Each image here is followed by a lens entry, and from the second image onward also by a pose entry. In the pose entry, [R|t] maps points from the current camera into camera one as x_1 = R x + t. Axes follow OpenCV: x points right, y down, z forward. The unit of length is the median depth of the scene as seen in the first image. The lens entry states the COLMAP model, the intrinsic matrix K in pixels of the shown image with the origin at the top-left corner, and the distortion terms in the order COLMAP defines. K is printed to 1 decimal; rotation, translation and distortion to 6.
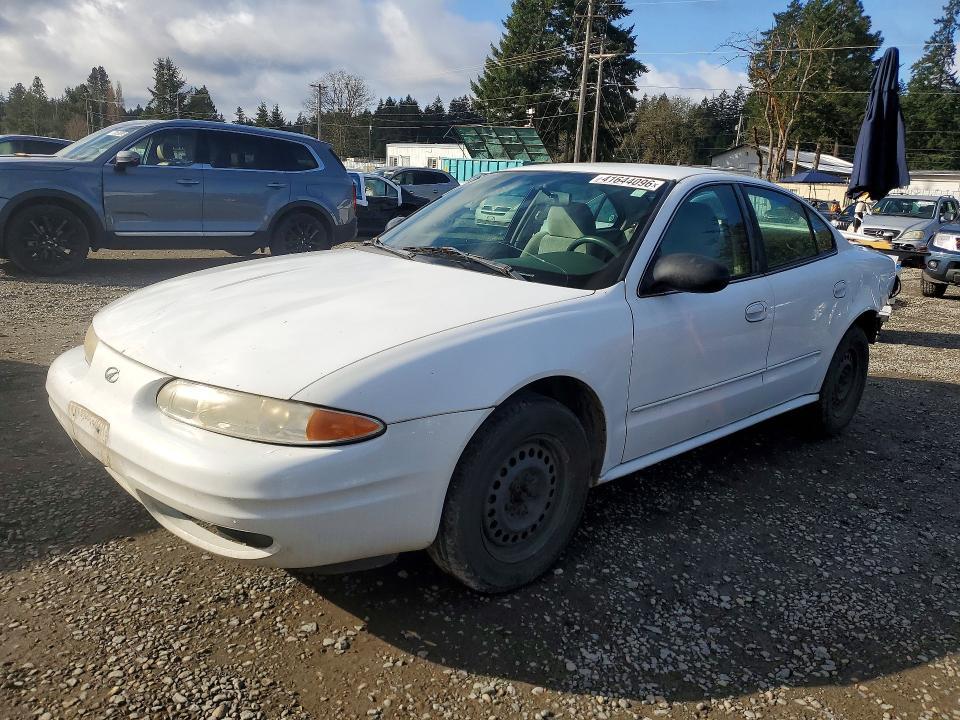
lens RADIAL K [[725.6, 0, 477.5], [0, 725.6, 359.9], [0, 0, 1]] dist [0.025751, 0.002960]
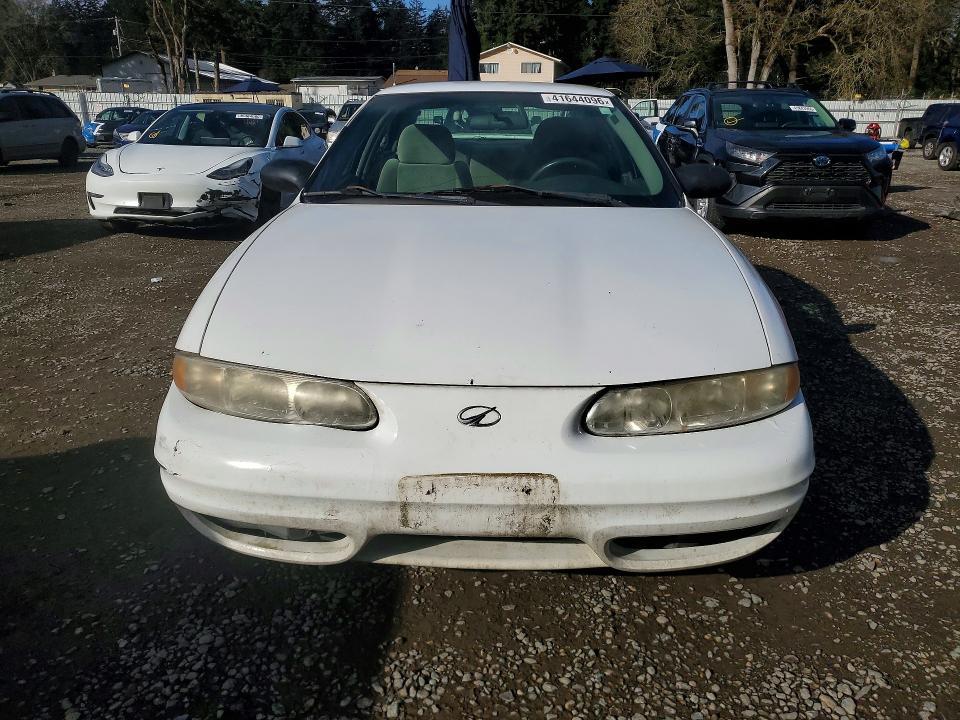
lens RADIAL K [[725.6, 0, 478.3], [0, 725.6, 358.6], [0, 0, 1]] dist [0.025751, 0.002960]
pose [[0.734208, -0.271276, 0.622373, -0.986515], [0.202148, 0.962475, 0.181045, -0.171896], [-0.648131, -0.007114, 0.761495, 0.500525]]
